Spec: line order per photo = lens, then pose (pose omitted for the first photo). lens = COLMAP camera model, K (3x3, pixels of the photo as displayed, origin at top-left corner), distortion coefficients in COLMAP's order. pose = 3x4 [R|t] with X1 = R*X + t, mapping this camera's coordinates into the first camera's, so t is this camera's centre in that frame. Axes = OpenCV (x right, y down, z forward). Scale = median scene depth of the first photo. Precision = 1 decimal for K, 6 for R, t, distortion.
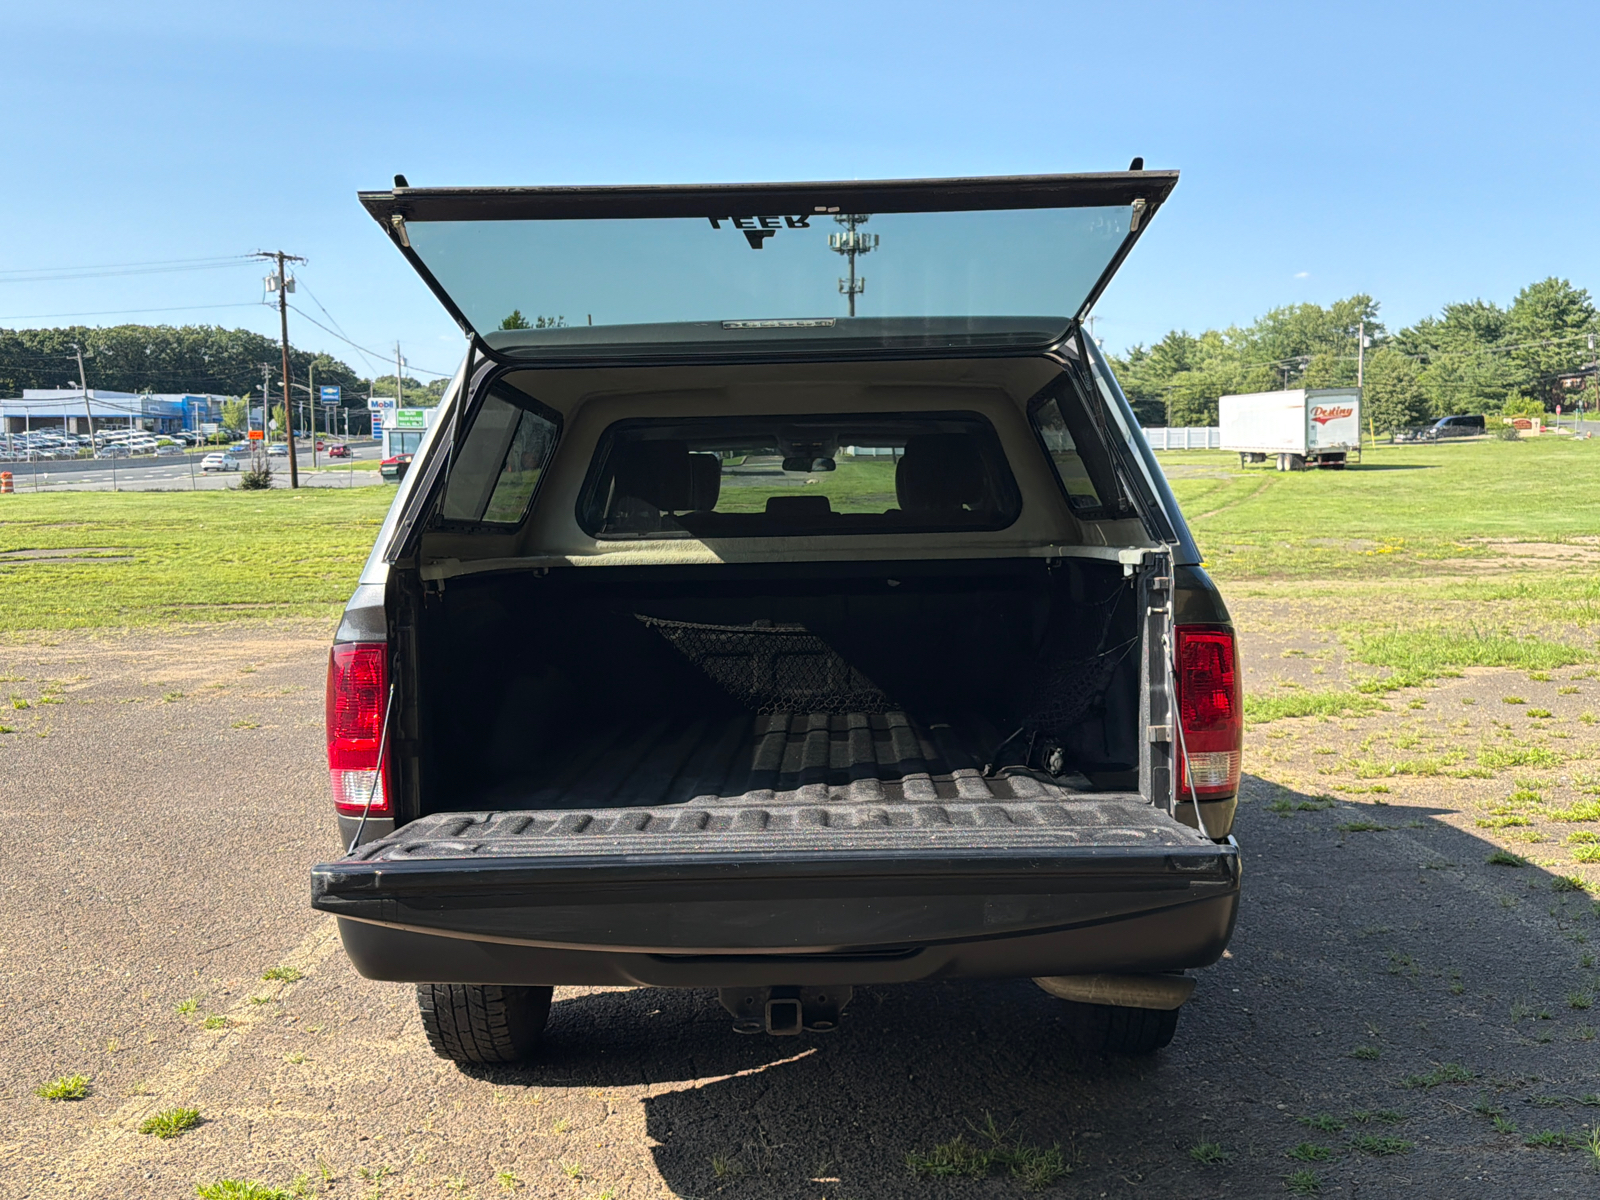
lens RADIAL K [[1556.6, 0, 800.0], [0, 1556.6, 600.0], [0, 0, 1]] dist [0.078578, -0.141467]
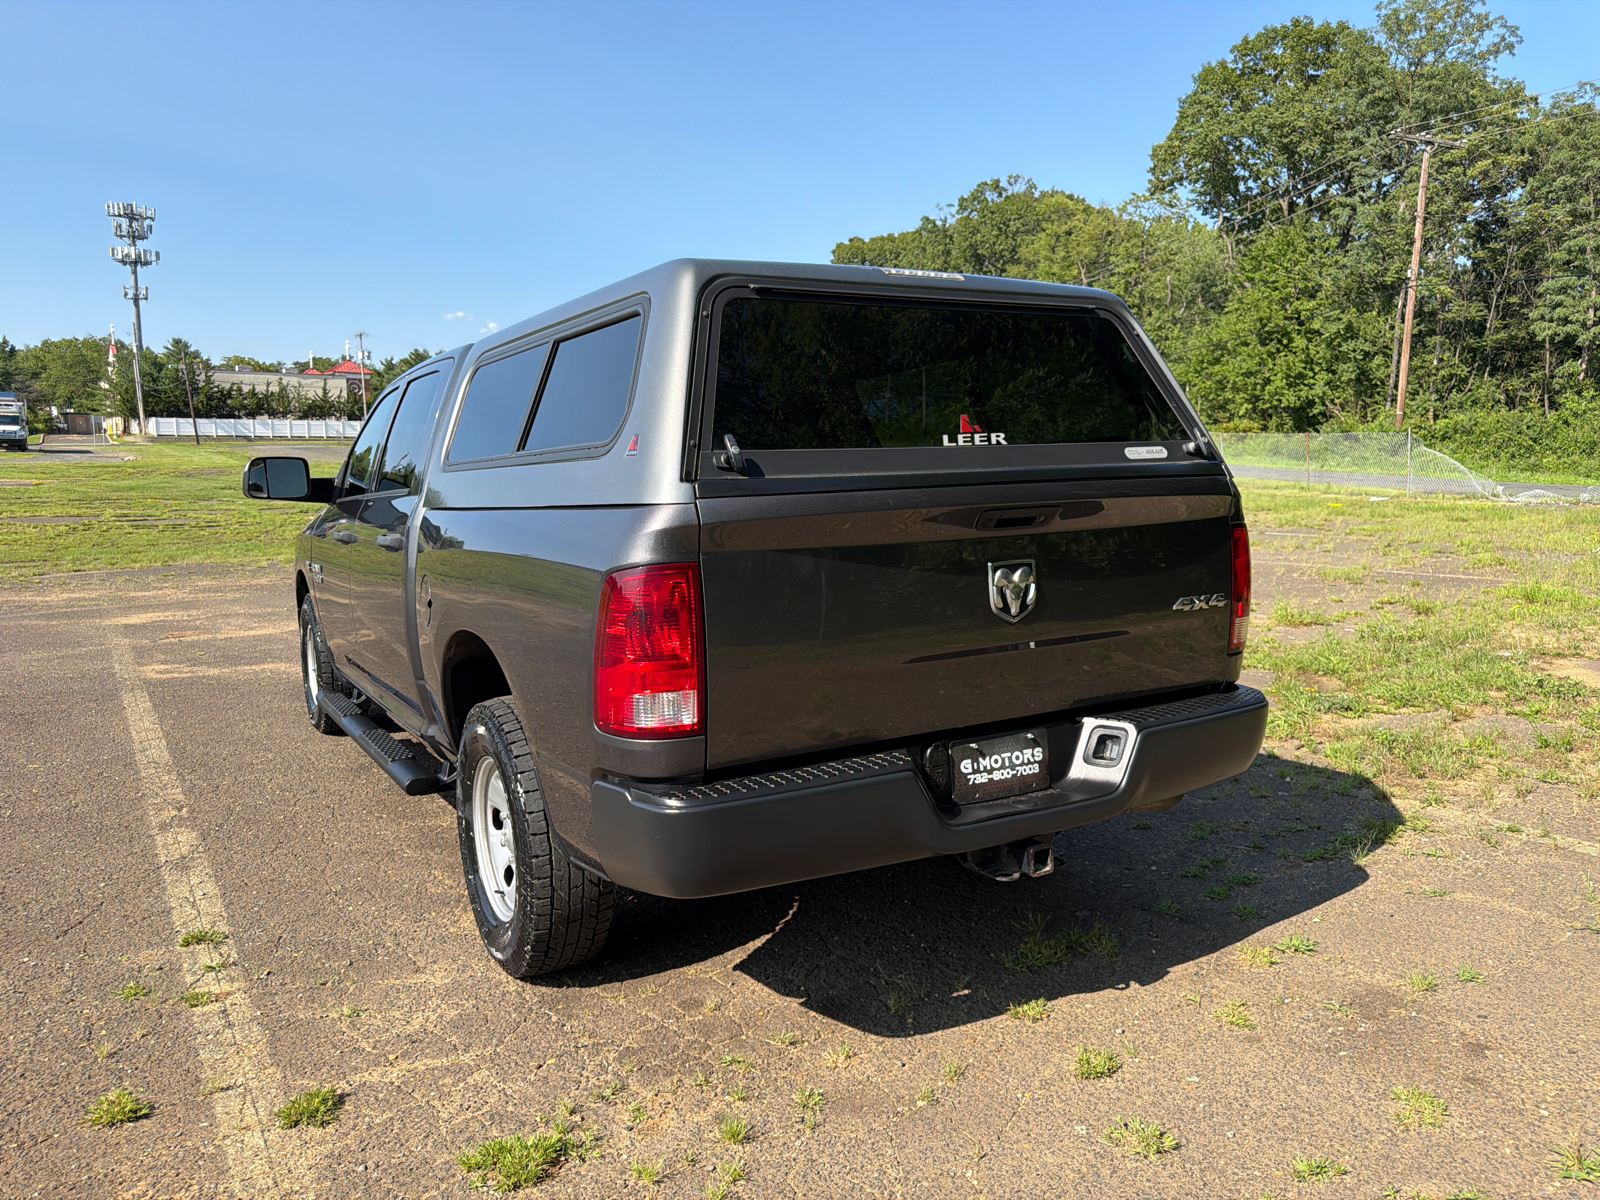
lens RADIAL K [[1140.8, 0, 800.2], [0, 1140.8, 592.0], [0, 0, 1]] dist [0.014452, -0.010184]
pose [[0.850243, -0.054274, 0.523585, -0.298667], [0.035117, 0.998303, 0.046456, 0.007771], [-0.525217, -0.021113, 0.850706, 0.178097]]
